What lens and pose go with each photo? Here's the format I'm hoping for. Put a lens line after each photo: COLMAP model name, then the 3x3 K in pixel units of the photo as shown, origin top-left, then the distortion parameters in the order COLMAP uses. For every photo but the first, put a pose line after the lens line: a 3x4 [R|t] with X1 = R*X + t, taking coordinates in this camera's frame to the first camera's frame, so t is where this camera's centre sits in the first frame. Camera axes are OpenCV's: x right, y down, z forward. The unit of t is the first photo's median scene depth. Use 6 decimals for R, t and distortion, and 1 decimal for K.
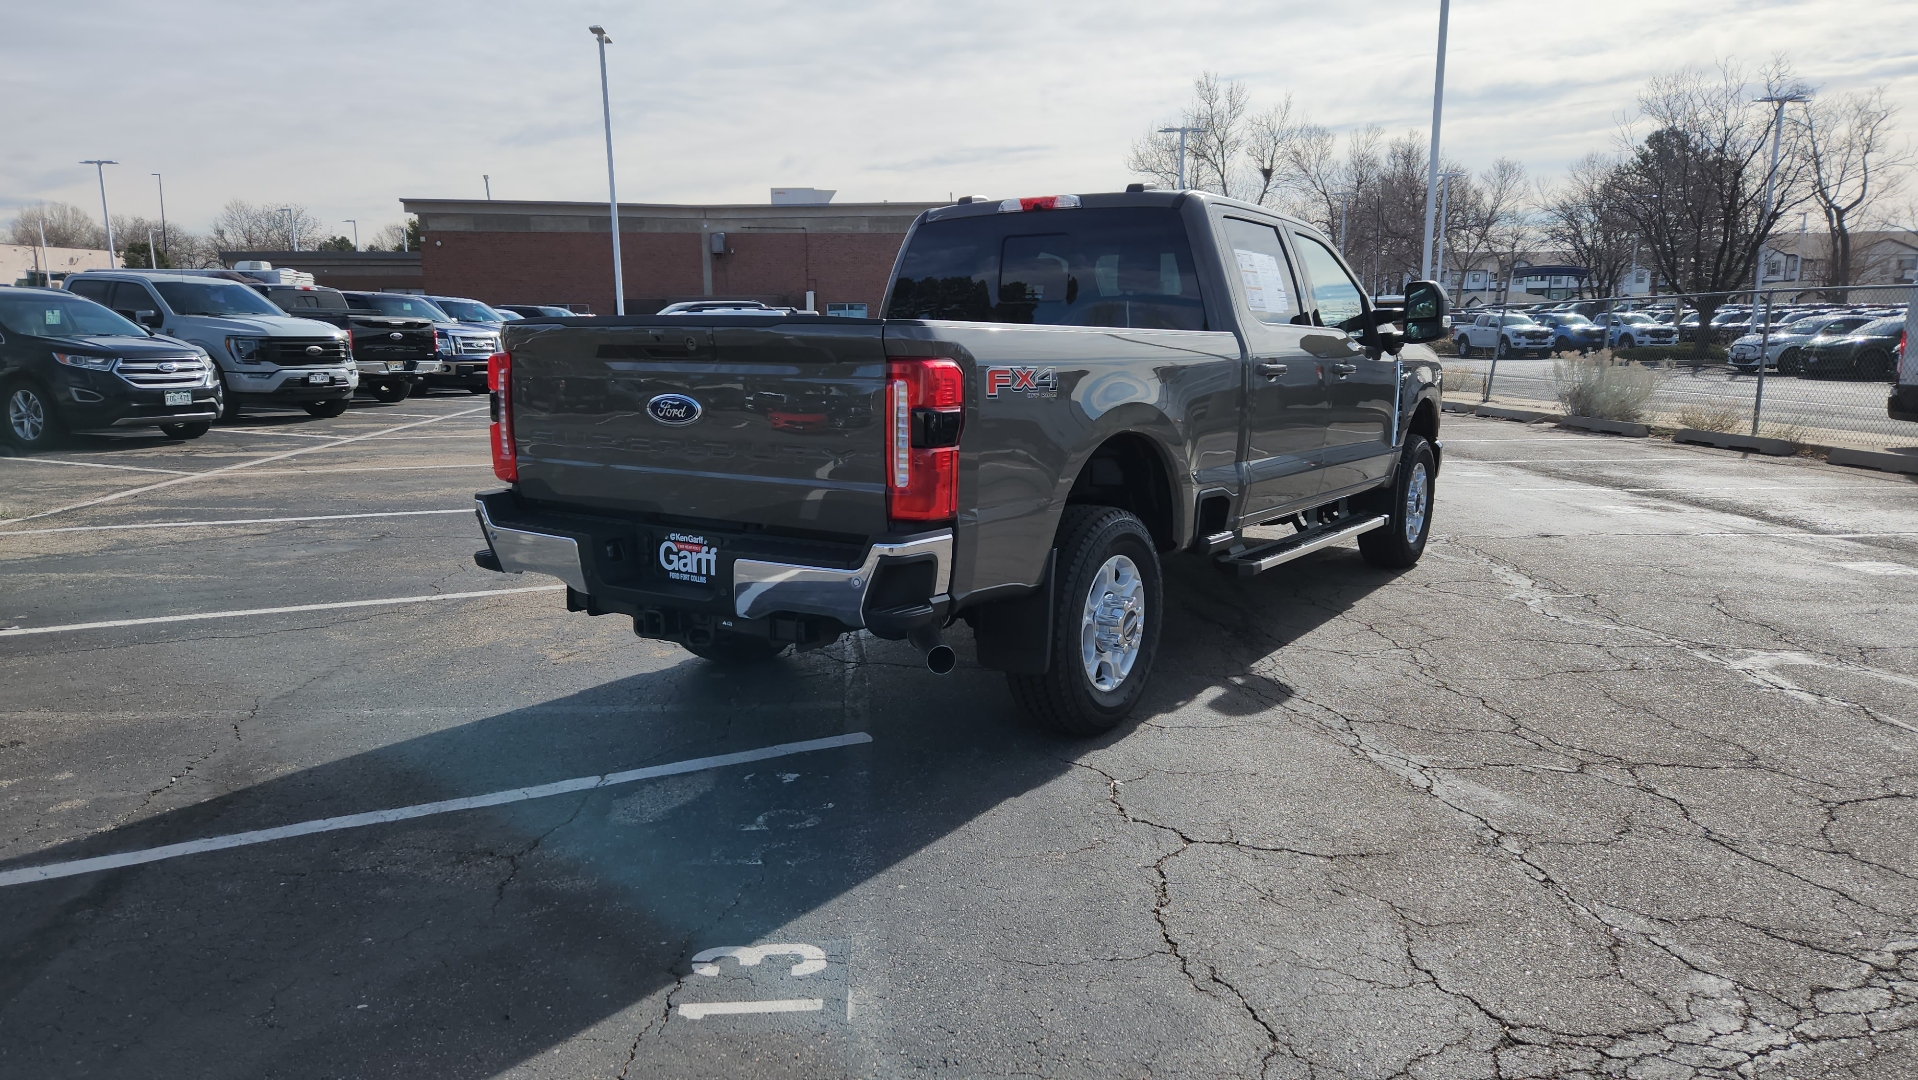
lens RADIAL K [[1282.7, 0, 935.1], [0, 1282.7, 551.9], [0, 0, 1]] dist [0.072328, -0.057390]
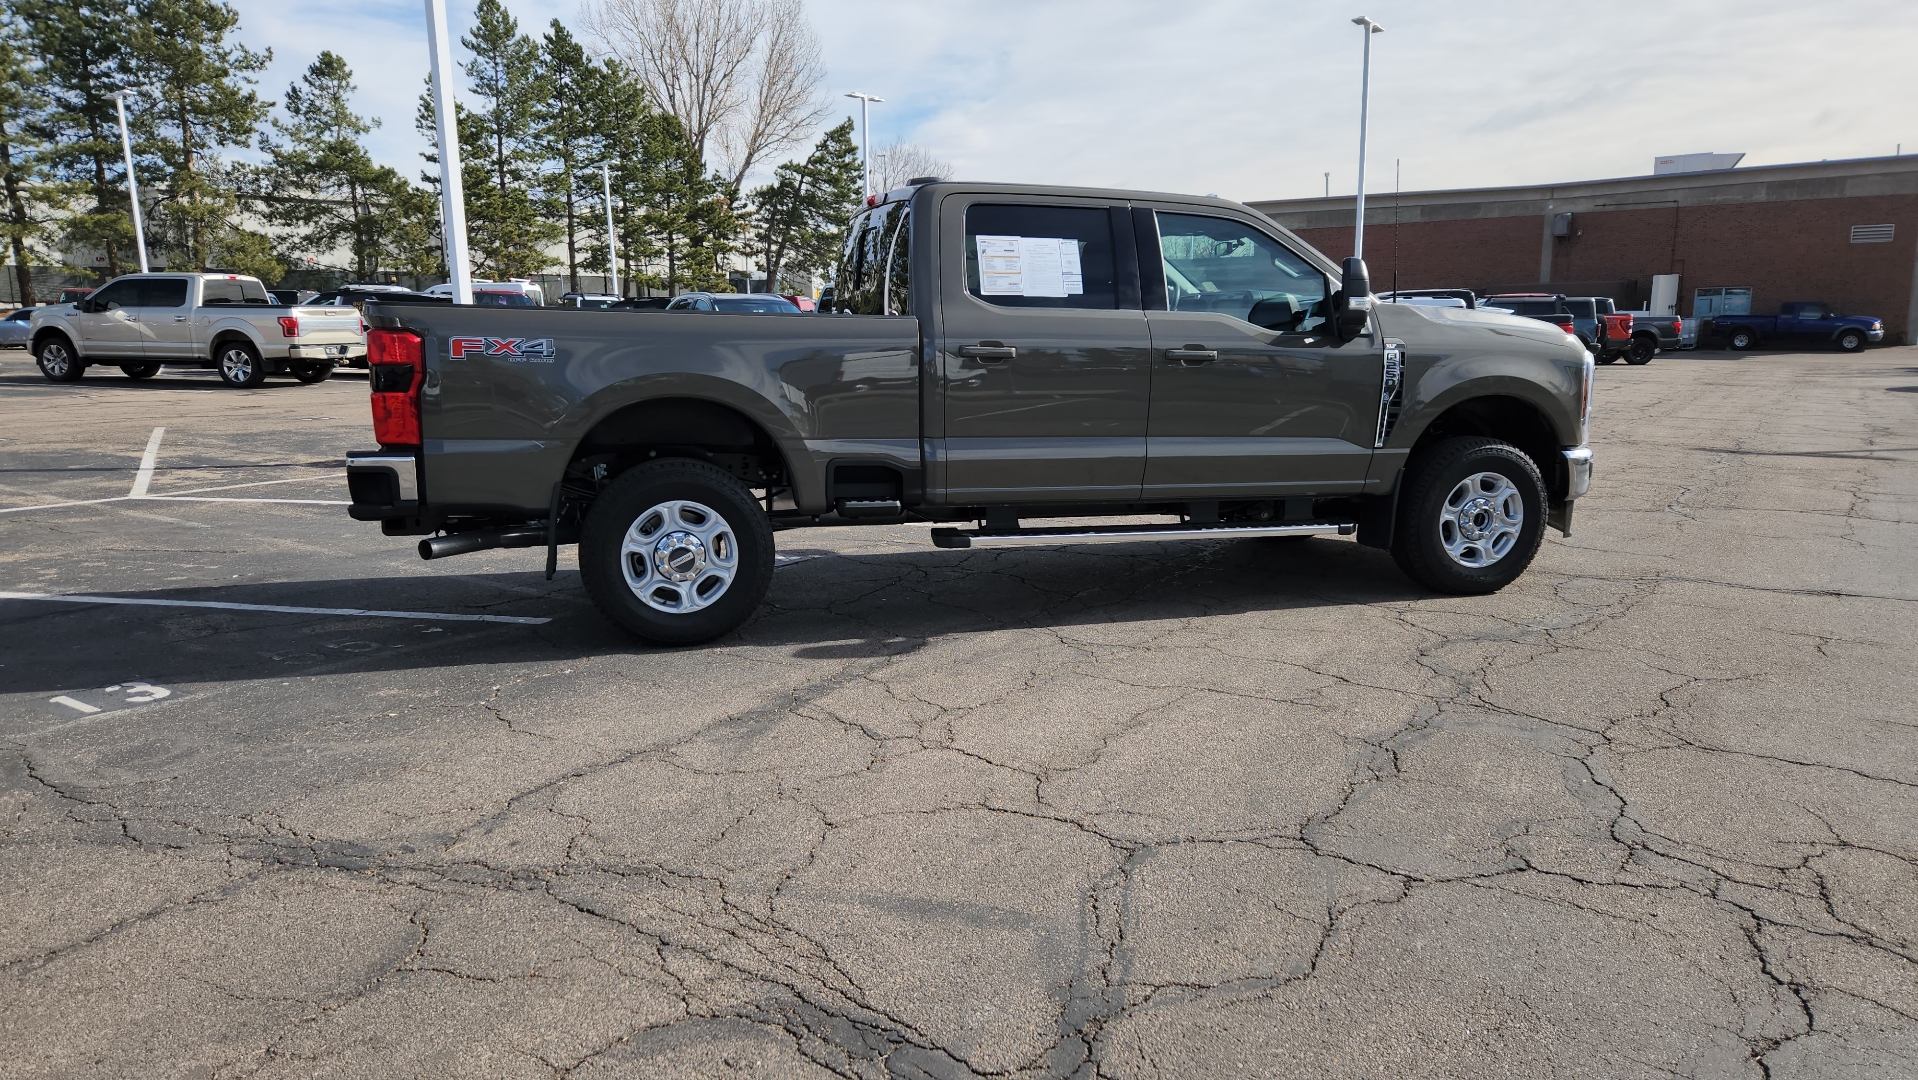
lens RADIAL K [[1282.7, 0, 935.5], [0, 1282.7, 553.6], [0, 0, 1]] dist [0.072328, -0.057390]
pose [[0.773584, 0.109539, -0.624154, 0.334558], [-0.106368, 0.993418, 0.042512, -0.007560], [0.624703, 0.033503, 0.780144, 0.065766]]
